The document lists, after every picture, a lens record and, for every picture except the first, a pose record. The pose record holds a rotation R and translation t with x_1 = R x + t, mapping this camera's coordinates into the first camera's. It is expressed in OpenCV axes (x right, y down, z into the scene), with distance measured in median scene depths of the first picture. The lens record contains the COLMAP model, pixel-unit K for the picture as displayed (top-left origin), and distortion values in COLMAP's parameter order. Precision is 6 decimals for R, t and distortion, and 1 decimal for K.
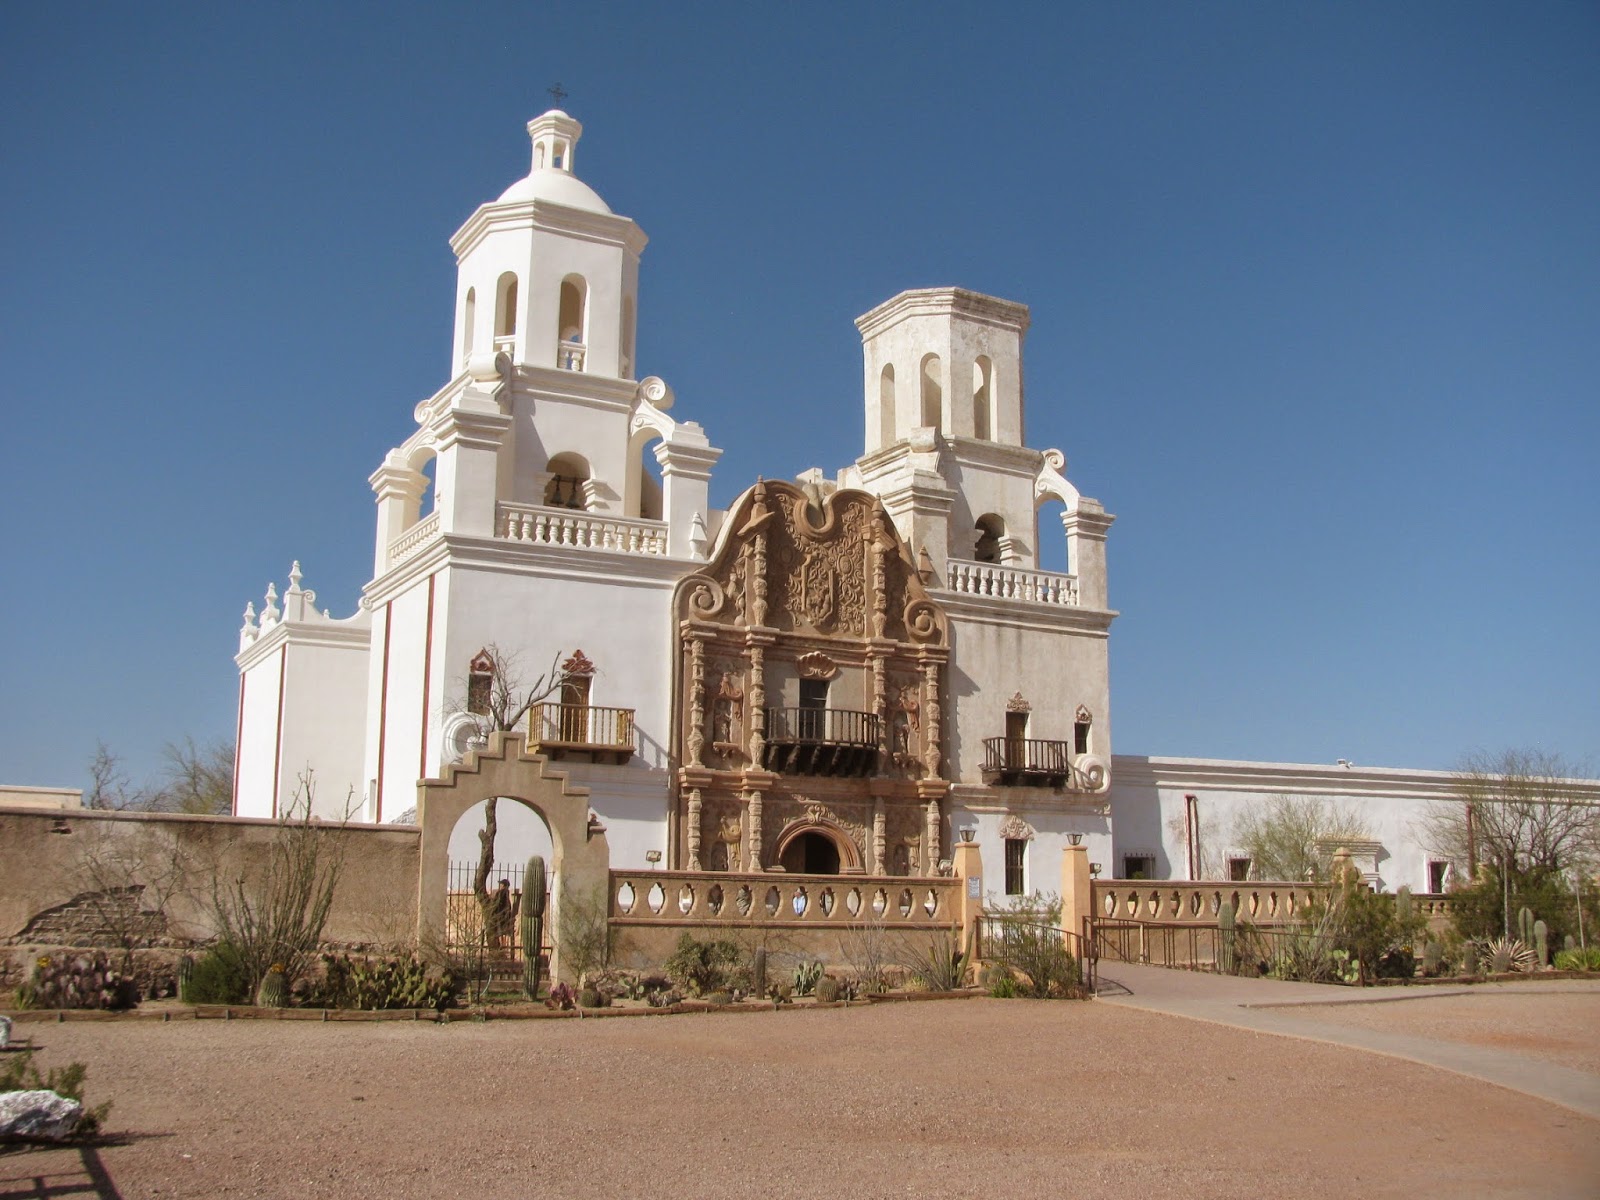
lens RADIAL K [[1552.8, 0, 800.0], [0, 1552.8, 600.0], [0, 0, 1]] dist [-0.012504, -0.005208]
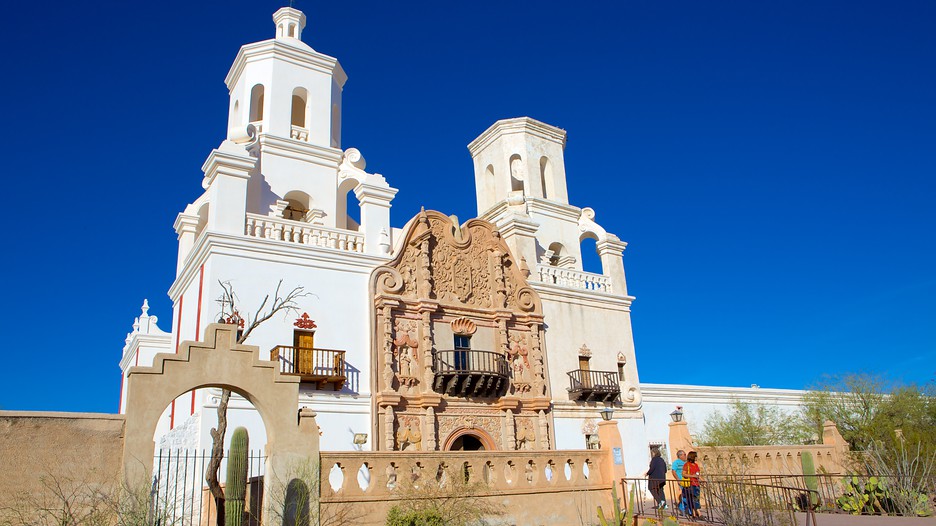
lens RADIAL K [[663.4, 0, 466.3], [0, 663.4, 281.7], [0, 0, 1]] dist [-0.000654, 0.001835]
pose [[0.996849, -0.038780, 0.069193, -0.031090], [0.046391, 0.992622, -0.112022, 0.073379], [-0.064339, 0.114879, 0.991294, 0.338471]]
